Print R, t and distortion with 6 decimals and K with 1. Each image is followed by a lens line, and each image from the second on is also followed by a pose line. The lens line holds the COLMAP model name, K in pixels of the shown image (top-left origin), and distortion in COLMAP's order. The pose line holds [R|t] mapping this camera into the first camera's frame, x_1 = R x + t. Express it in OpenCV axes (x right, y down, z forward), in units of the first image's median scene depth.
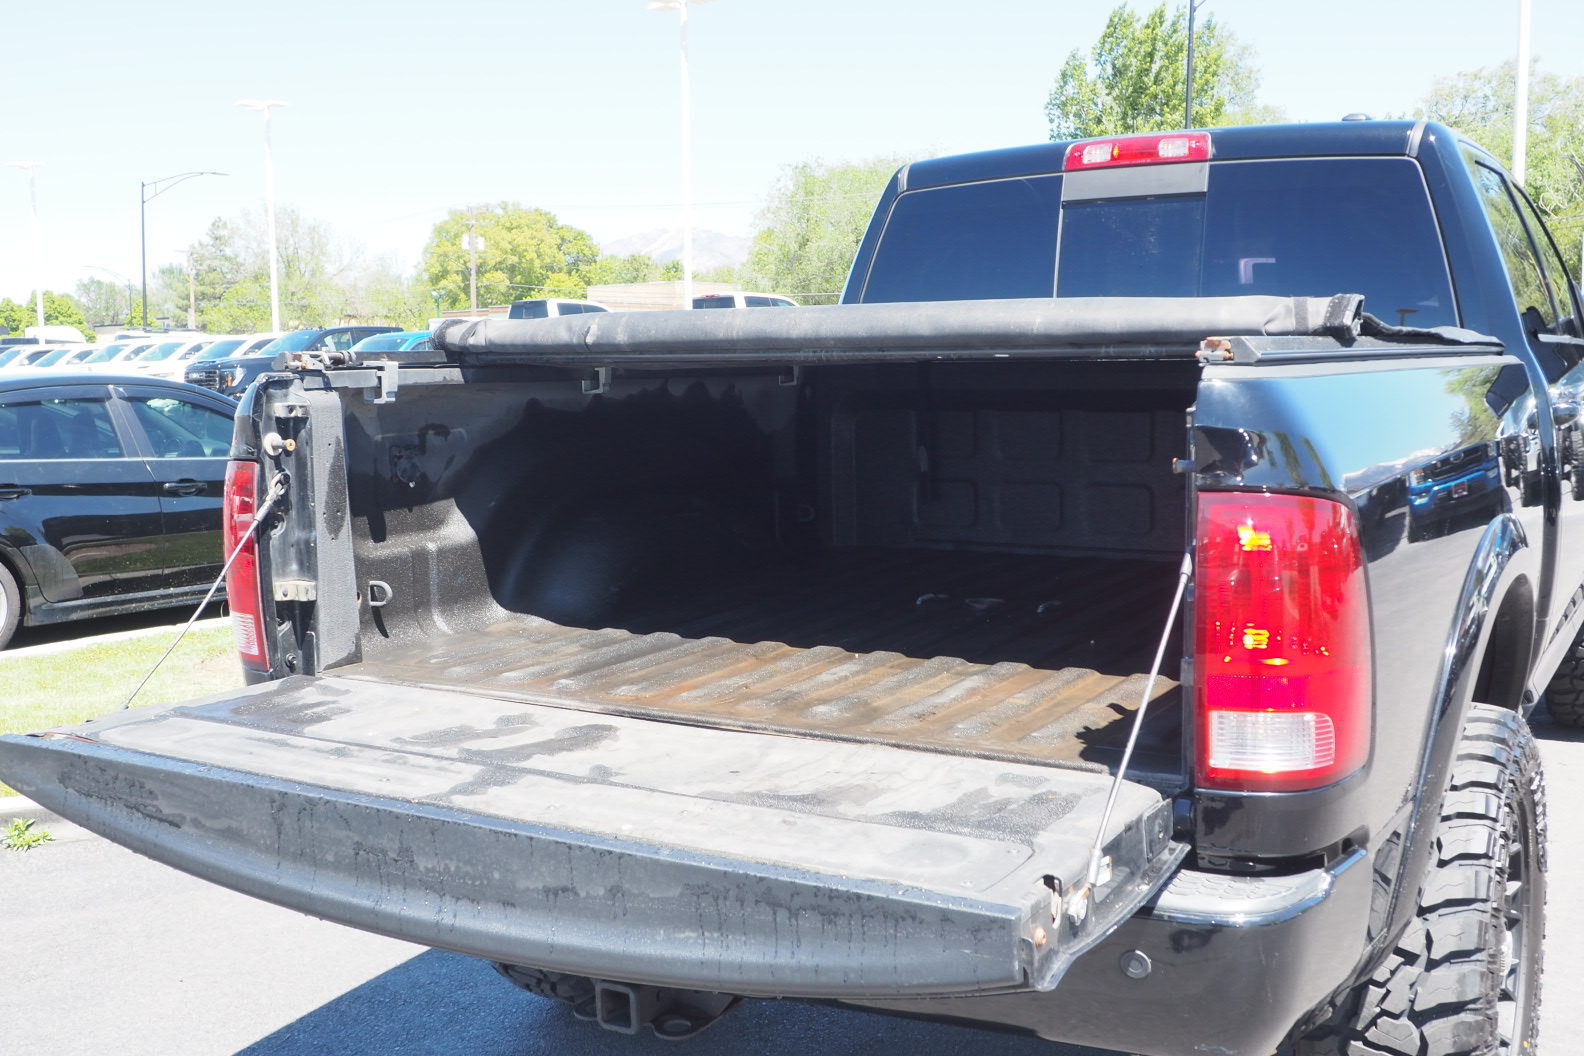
lens RADIAL K [[1597.3, 0, 792.0], [0, 1597.3, 528.0], [0, 0, 1]] dist [-0.009184, 0.008788]
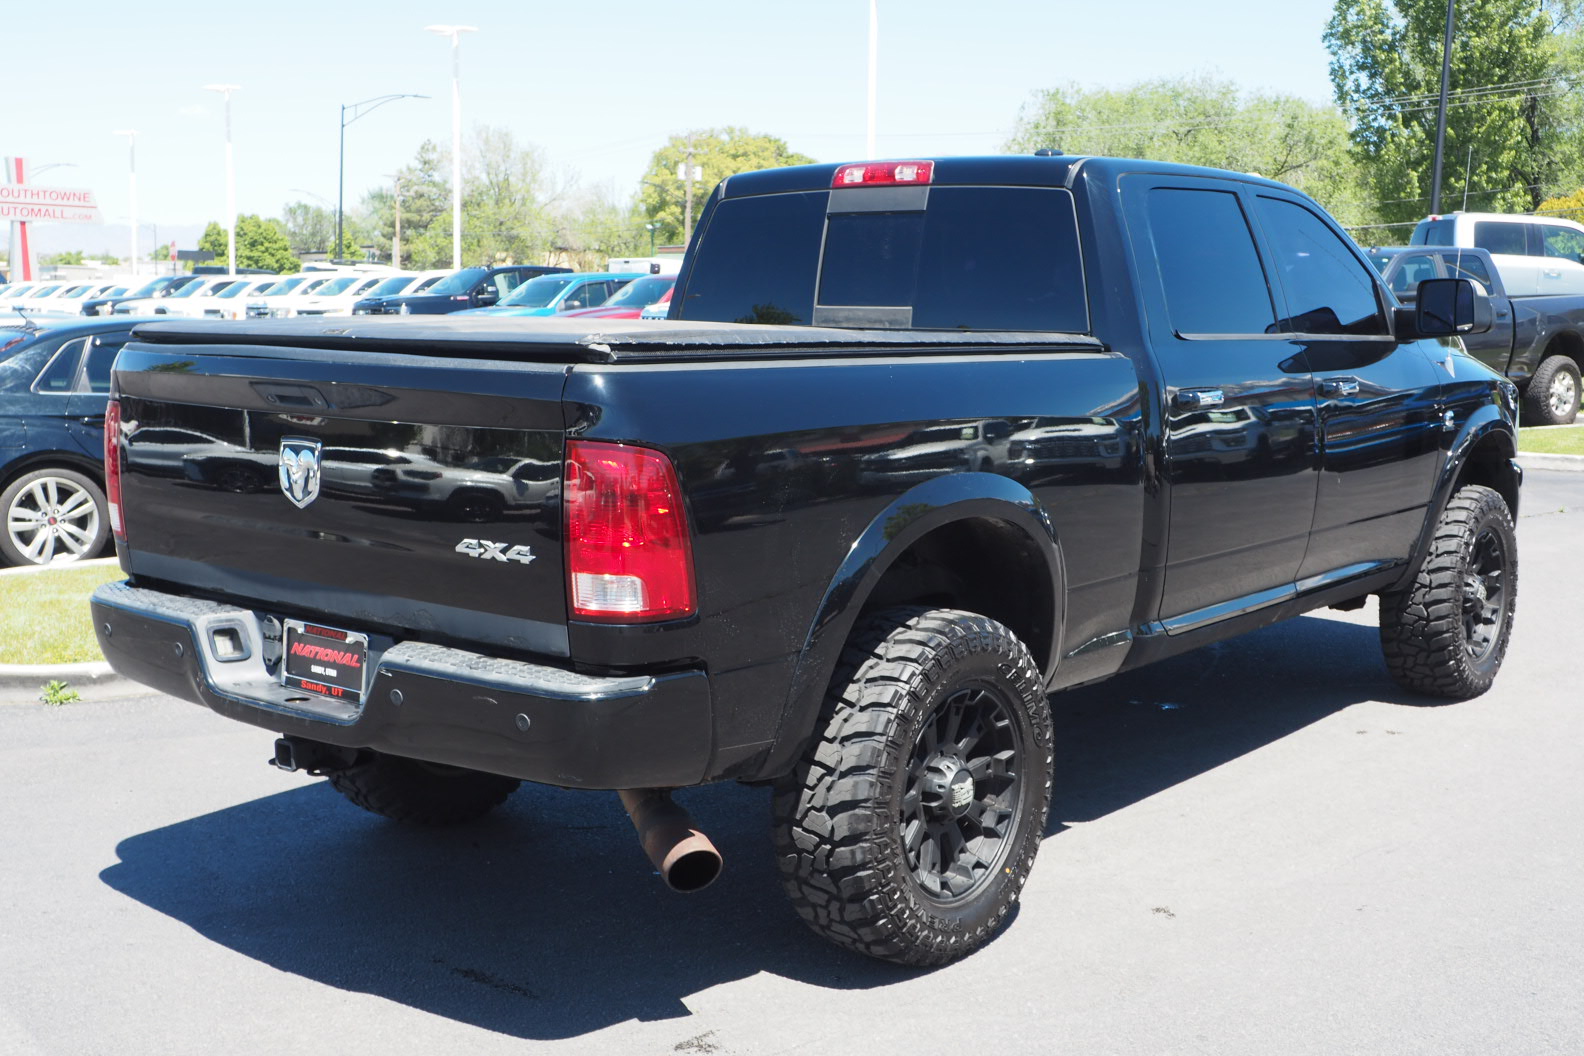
lens RADIAL K [[1769.6, 0, 792.0], [0, 1769.6, 528.0], [0, 0, 1]] dist [-0.026198, -0.003925]
pose [[0.990020, 0.043770, -0.133958, 0.338962], [-0.041068, 0.998895, 0.022870, 0.007968], [0.134811, -0.017140, 0.990723, -0.361839]]
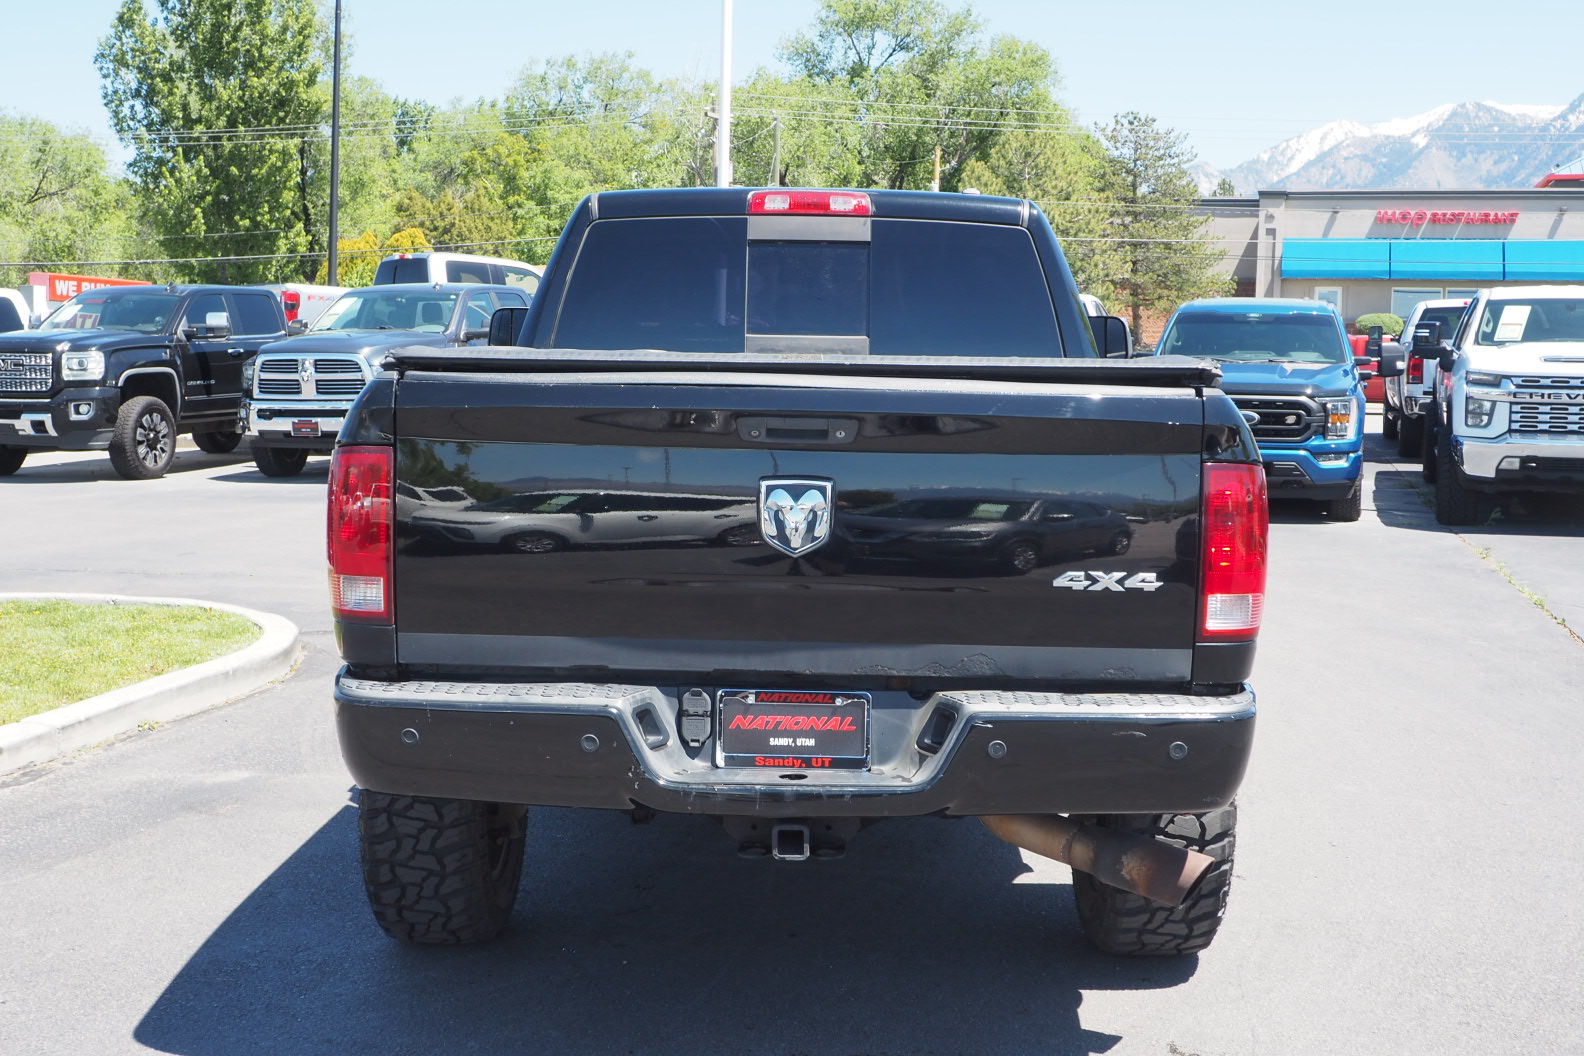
lens RADIAL K [[1819.4, 0, 792.0], [0, 1819.4, 528.0], [0, 0, 1]] dist [-0.017770, 0.178754]
pose [[0.870928, -0.016957, 0.491118, -0.482028], [0.023643, 0.999693, -0.007411, 0.022553], [-0.490842, 0.018066, 0.871061, -0.201604]]
